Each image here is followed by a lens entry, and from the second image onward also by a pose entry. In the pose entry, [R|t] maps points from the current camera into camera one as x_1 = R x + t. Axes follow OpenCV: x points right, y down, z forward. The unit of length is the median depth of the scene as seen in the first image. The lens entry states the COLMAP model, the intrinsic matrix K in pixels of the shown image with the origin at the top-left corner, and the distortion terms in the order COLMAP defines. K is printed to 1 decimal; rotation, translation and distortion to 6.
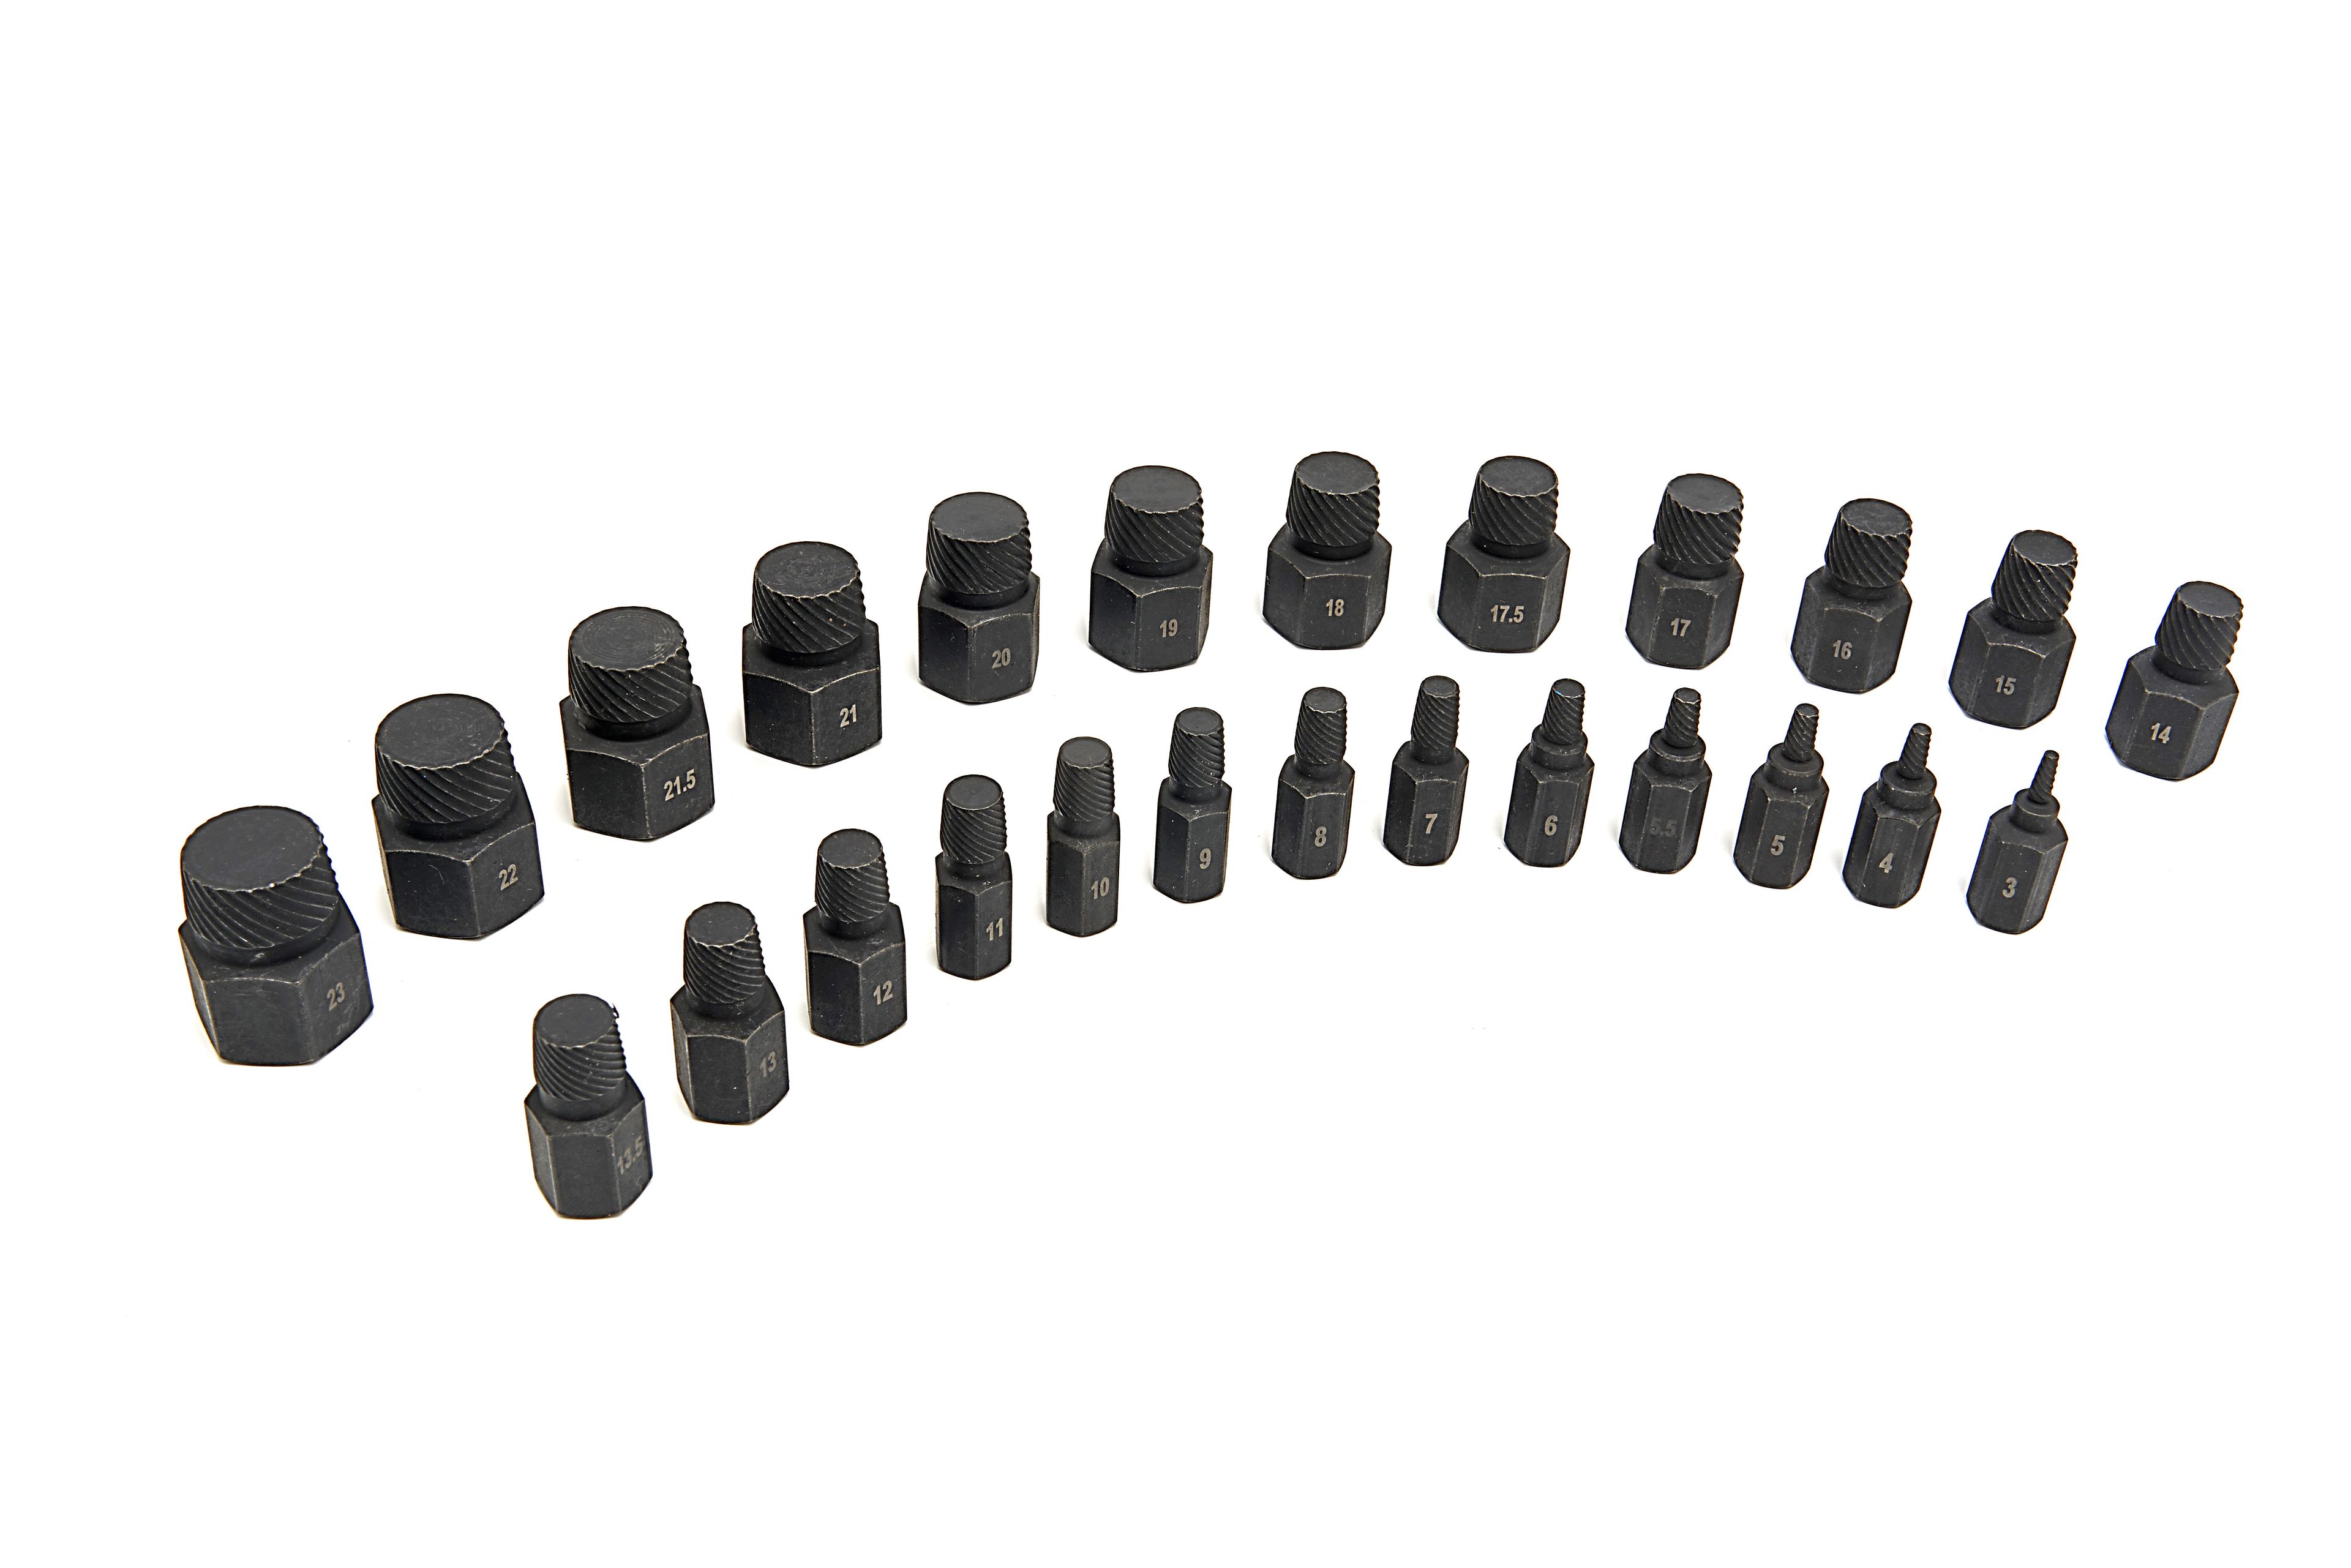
lens RADIAL K [[2663.0, 0, 1175.5], [0, 2663.0, 784.0], [0, 0, 1]] dist [0.003557, -0.012200]
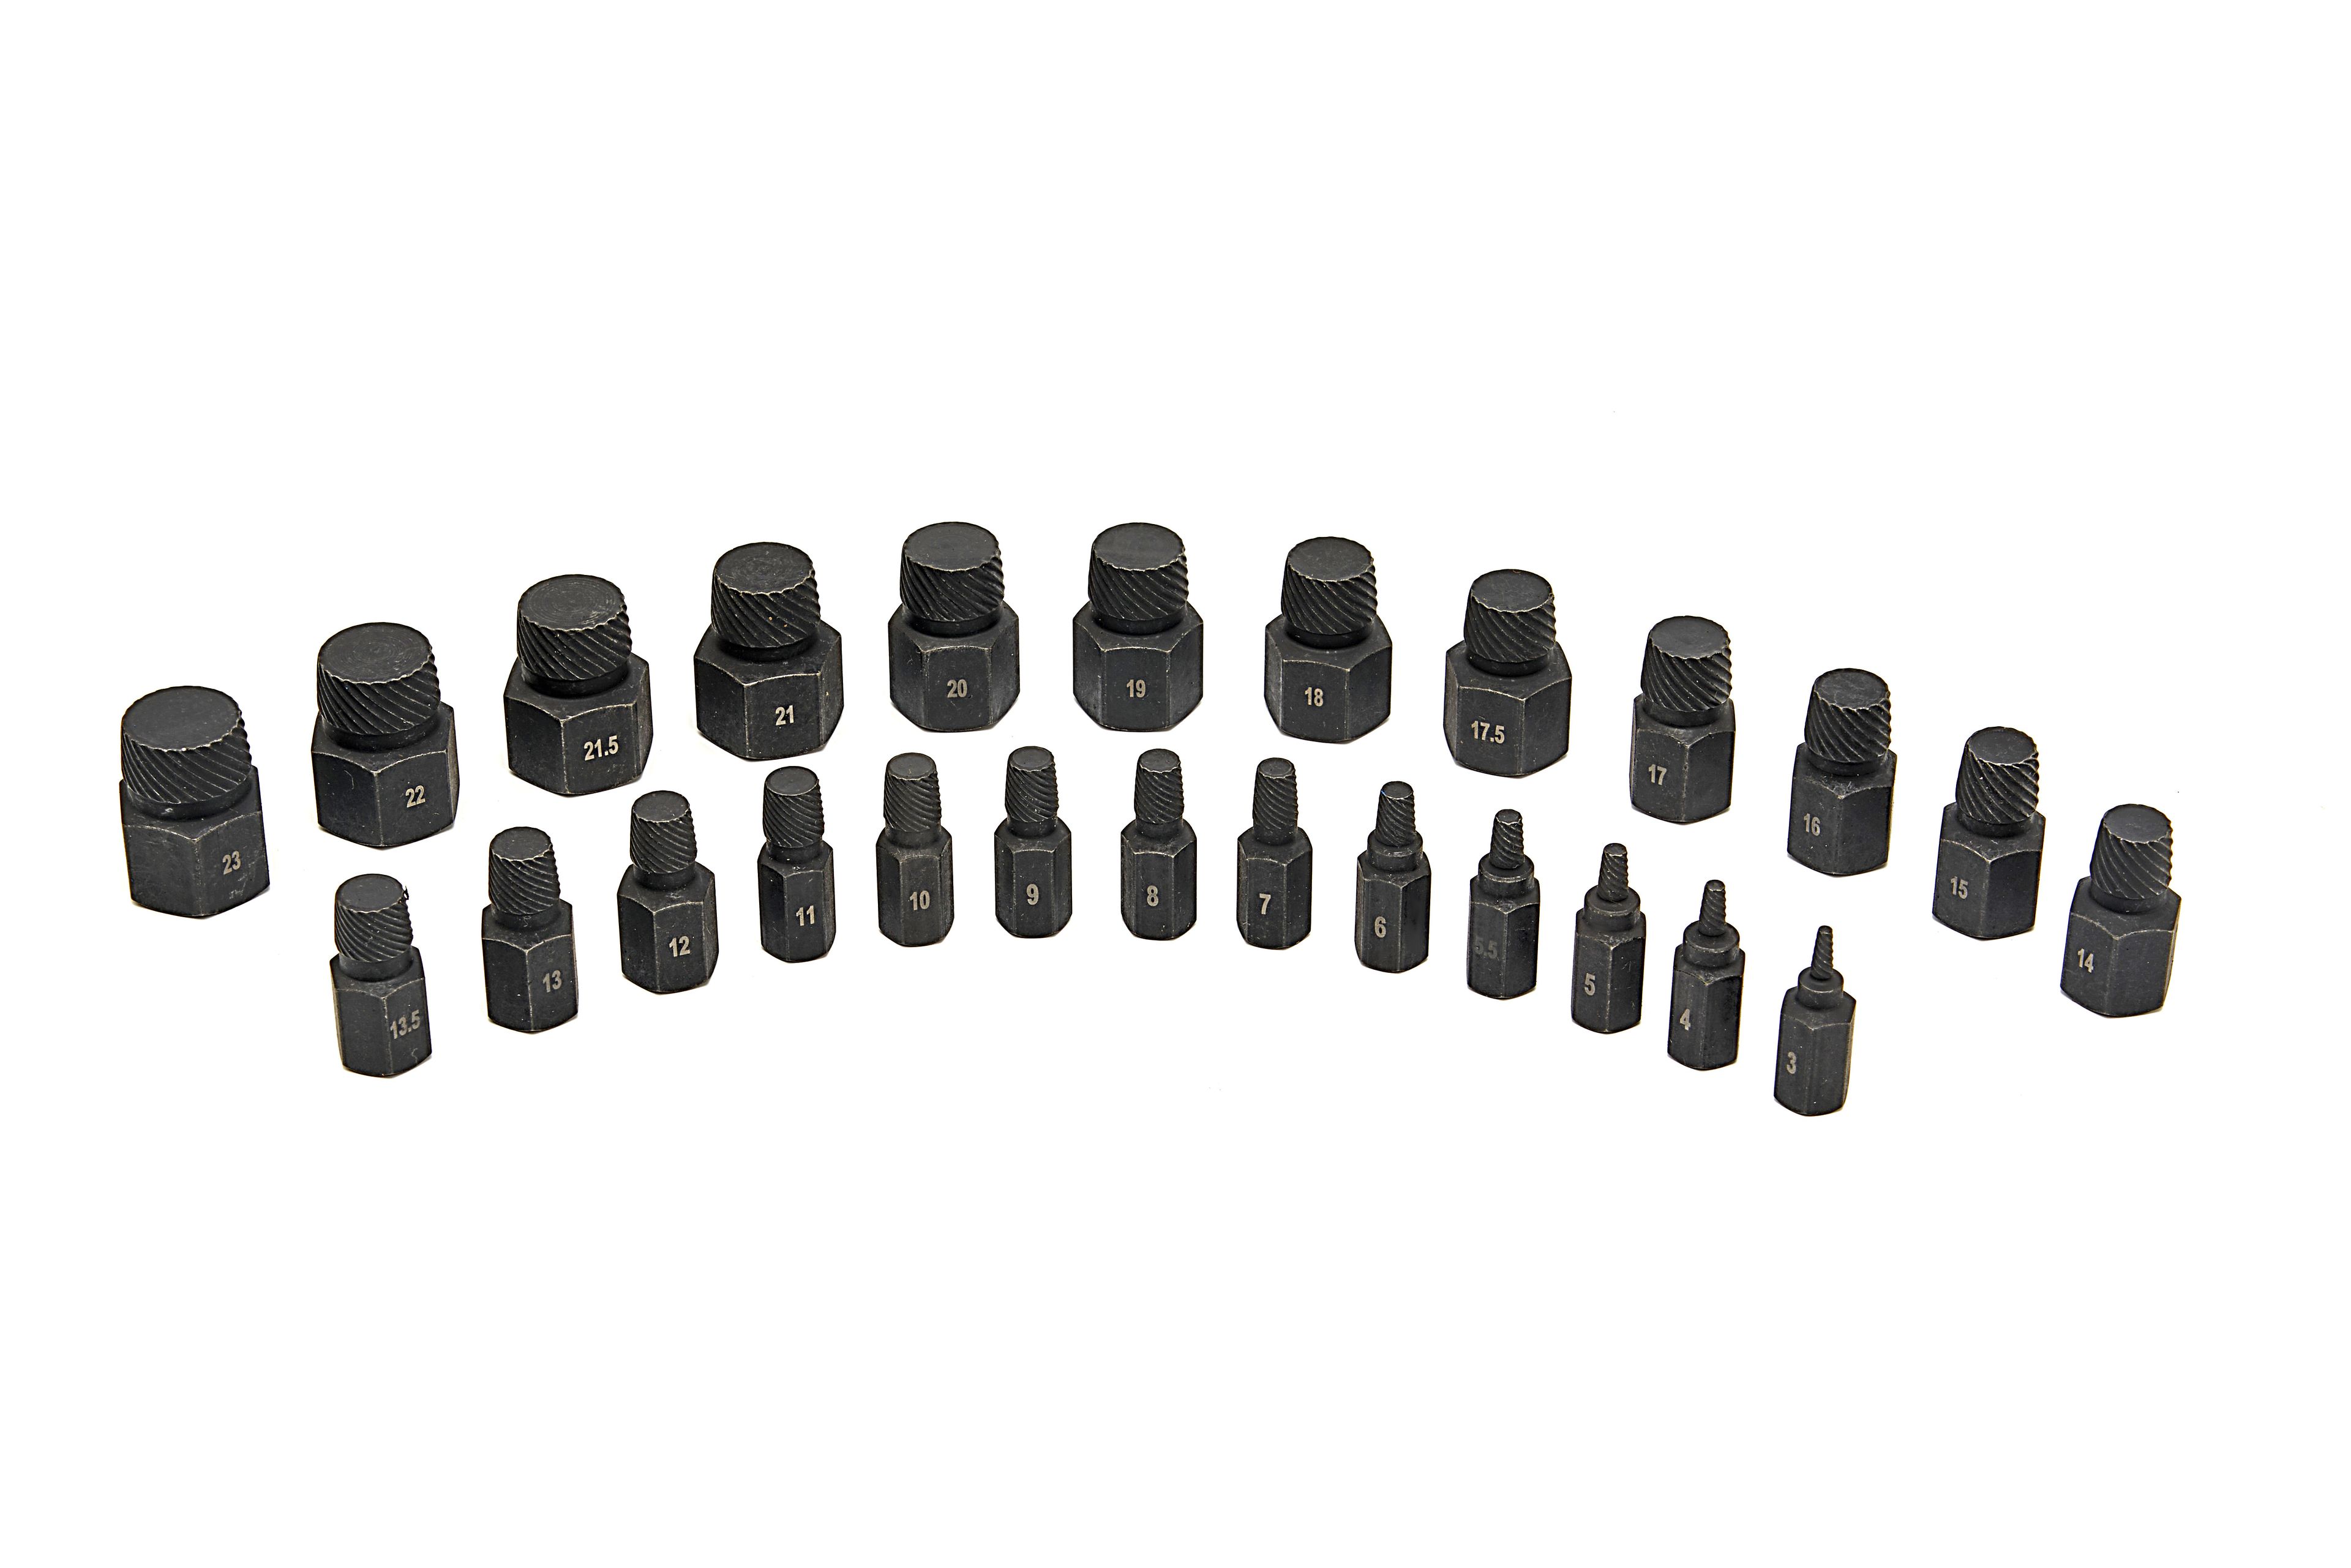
lens RADIAL K [[5470.8, 0, 1175.5], [0, 5470.8, 784.0], [0, 0, 1]] dist [0.061804, 0.503281]
pose [[0.935111, 0.161208, -0.315563, 0.733346], [-0.184157, 0.981907, -0.044098, 0.069973], [0.302745, 0.099350, 0.947879, -1.014196]]
